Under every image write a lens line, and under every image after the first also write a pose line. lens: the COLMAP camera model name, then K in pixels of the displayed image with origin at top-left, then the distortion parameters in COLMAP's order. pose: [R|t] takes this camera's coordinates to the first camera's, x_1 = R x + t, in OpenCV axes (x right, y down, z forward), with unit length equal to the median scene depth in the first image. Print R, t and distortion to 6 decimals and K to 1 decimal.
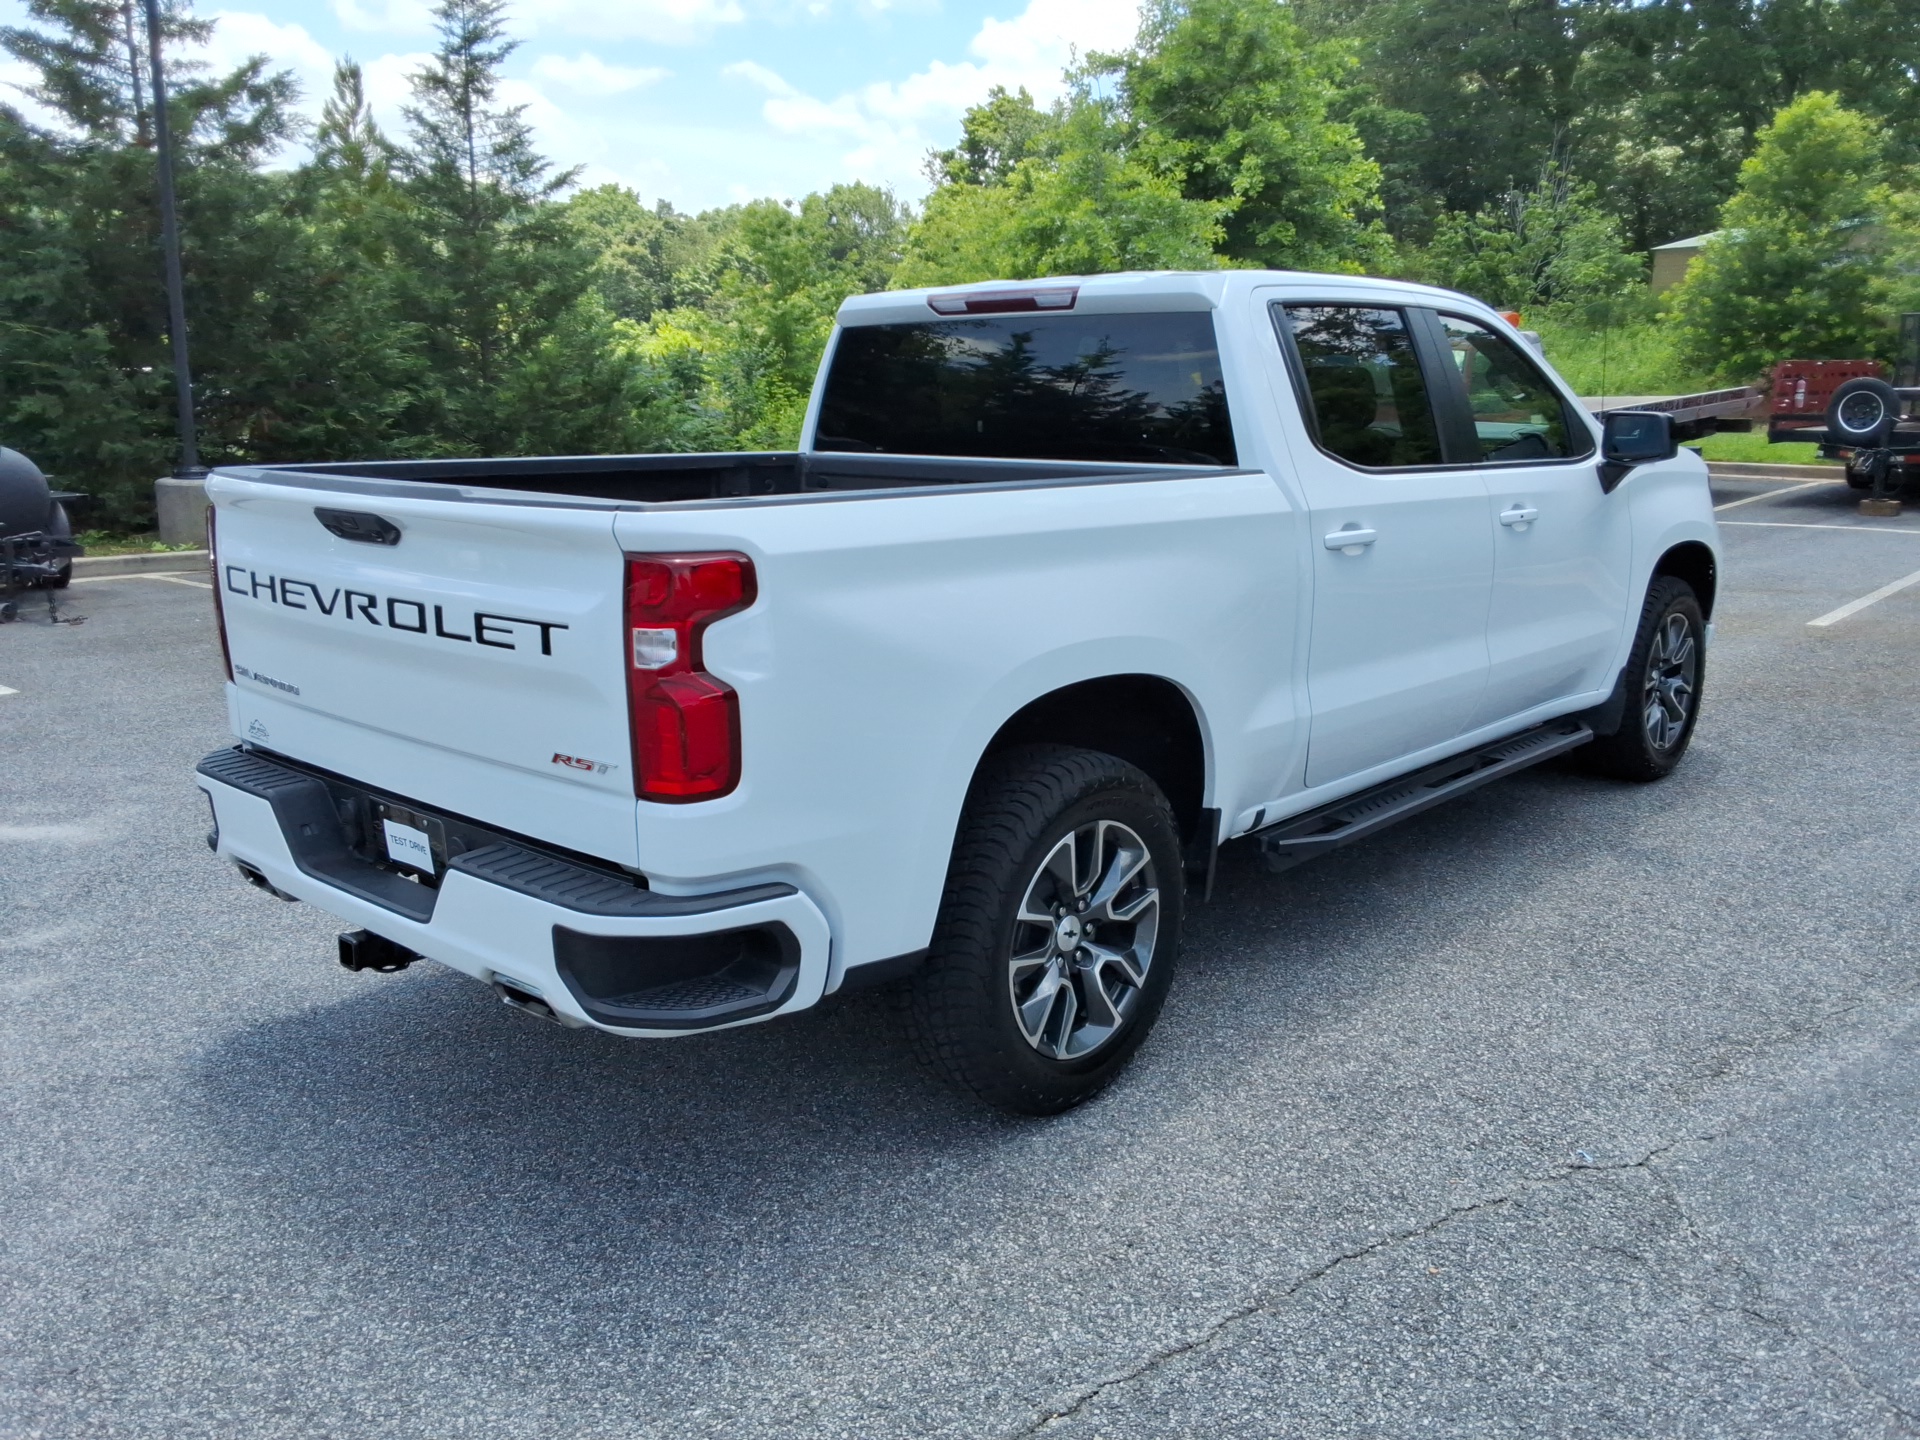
lens RADIAL K [[1543.9, 0, 970.1], [0, 1543.9, 705.1], [0, 0, 1]] dist [0.110506, -0.167725]
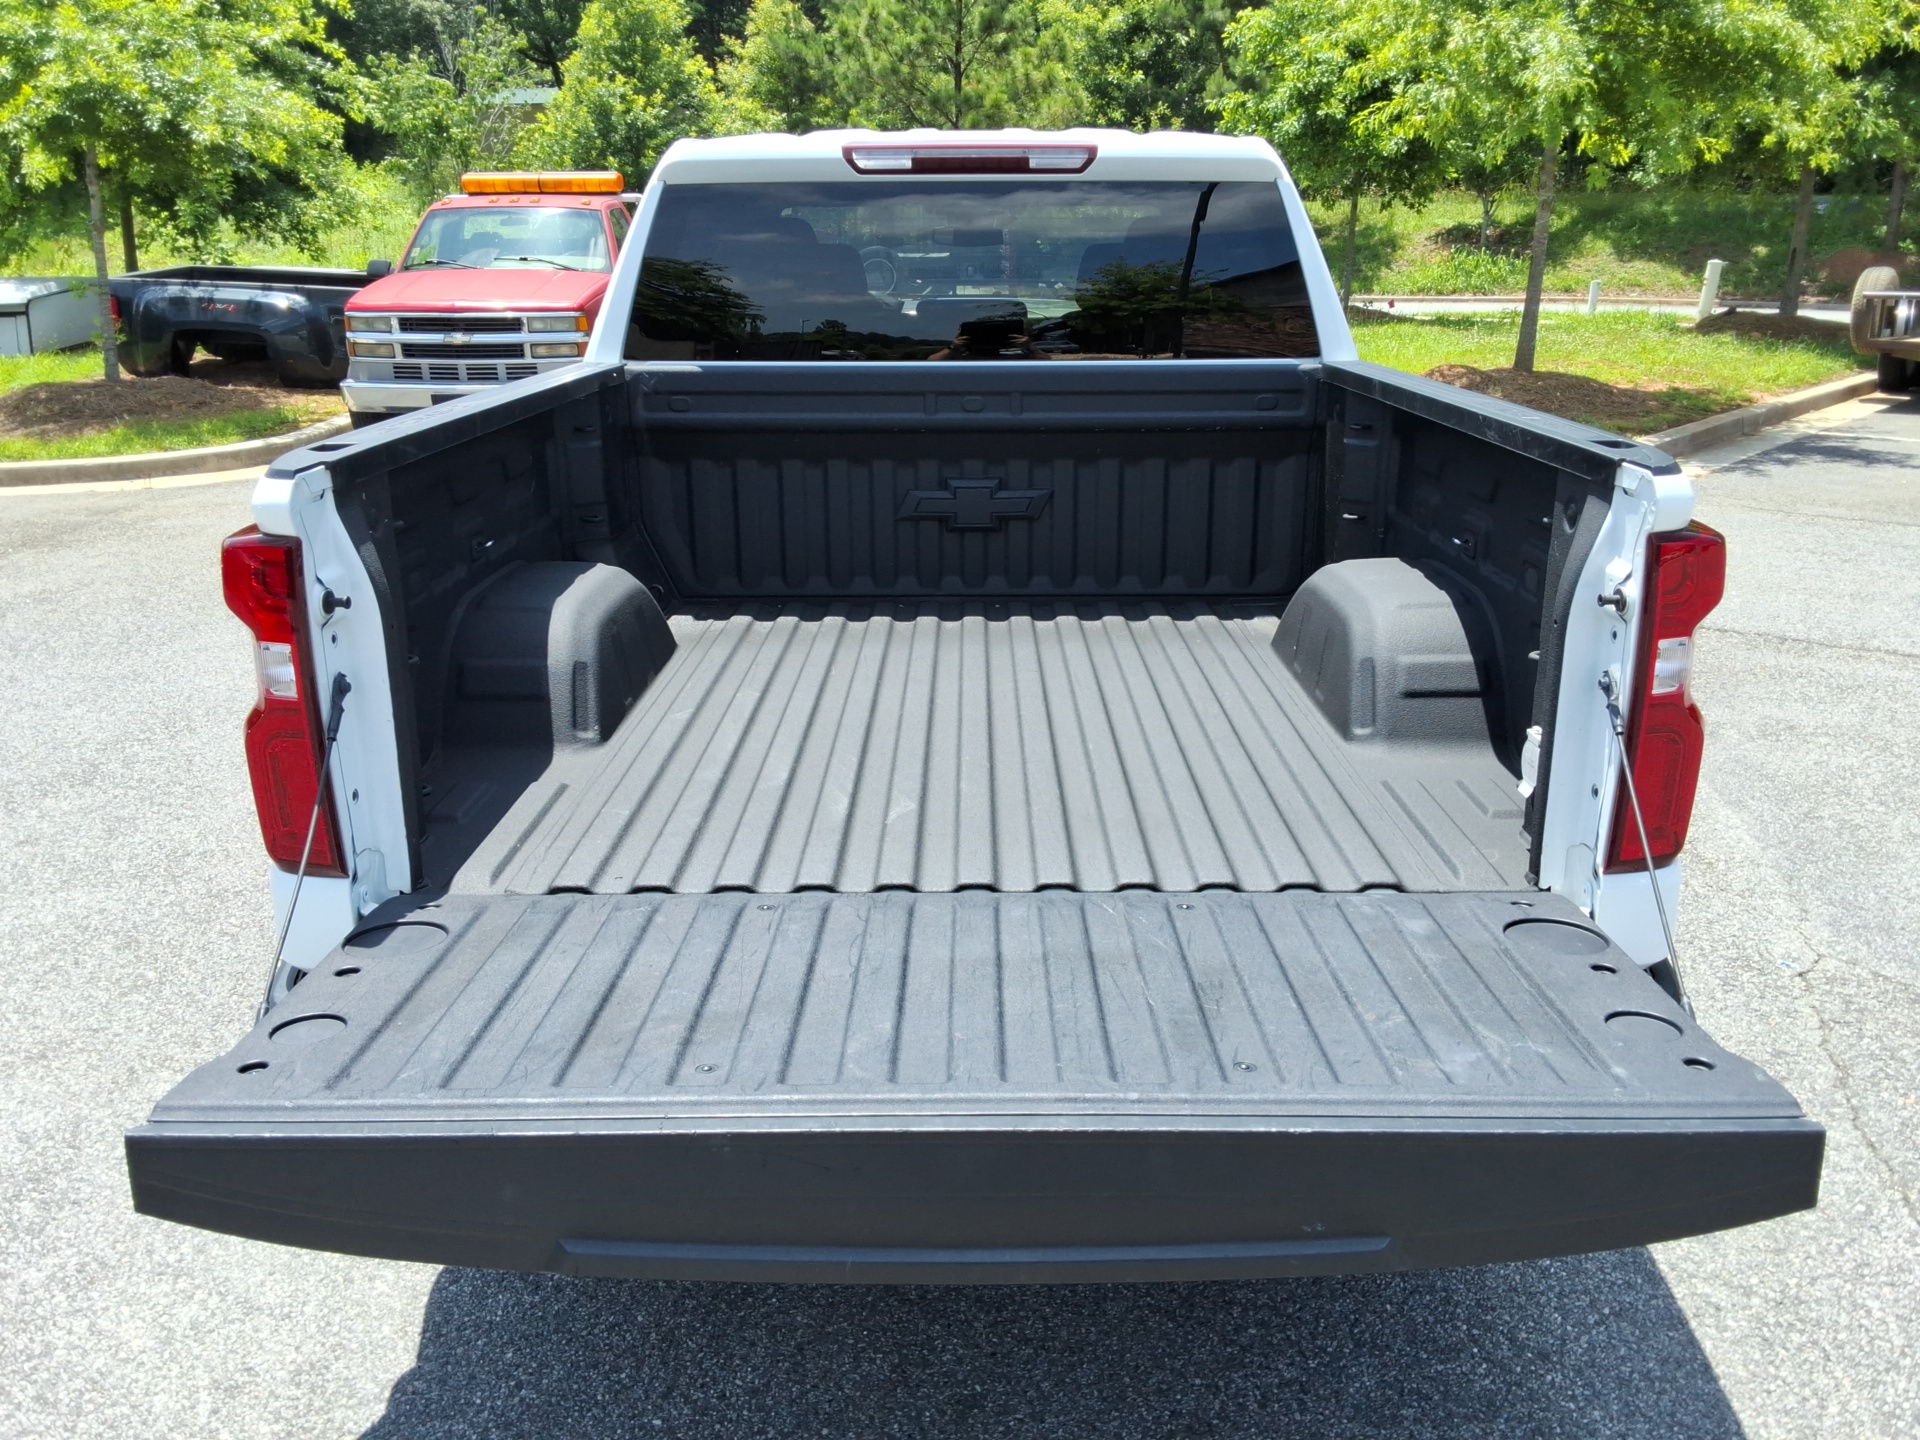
lens RADIAL K [[1543.9, 0, 974.1], [0, 1543.9, 705.6], [0, 0, 1]] dist [0.110506, -0.167725]
pose [[0.743278, -0.192299, 0.640749, -0.683328], [0.136696, 0.981244, 0.135918, -0.119724], [-0.654868, -0.013438, 0.755624, 0.502768]]
